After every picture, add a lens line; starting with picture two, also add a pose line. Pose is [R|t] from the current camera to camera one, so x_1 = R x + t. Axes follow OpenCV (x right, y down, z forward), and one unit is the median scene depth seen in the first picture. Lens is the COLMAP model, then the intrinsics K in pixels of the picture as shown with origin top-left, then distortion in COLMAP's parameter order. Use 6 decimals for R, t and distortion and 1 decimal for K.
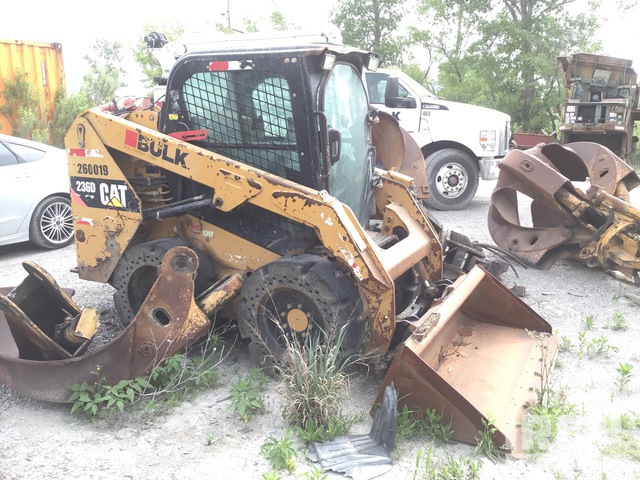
lens RADIAL K [[496.2, 0, 339.3], [0, 496.2, 235.2], [0, 0, 1]] dist [0.003648, -0.005515]
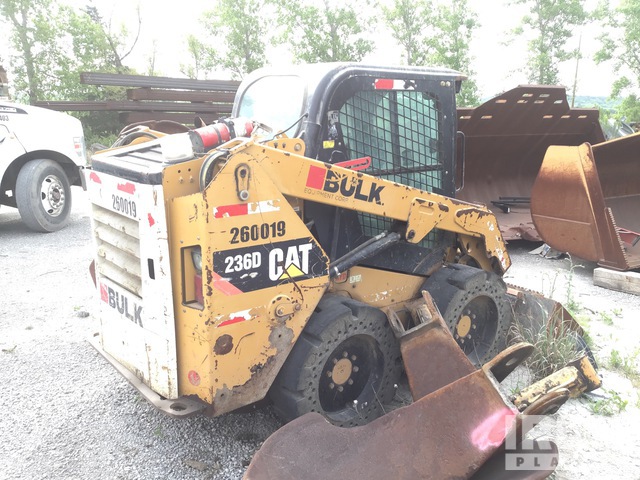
lens RADIAL K [[496.2, 0, 317.9], [0, 496.2, 237.5], [0, 0, 1]] dist [0.003648, -0.005515]
pose [[0.534770, -0.211647, 0.818063, -1.036511], [0.204803, 0.971722, 0.117521, -0.195504], [-0.819803, 0.104695, 0.562994, 0.603228]]
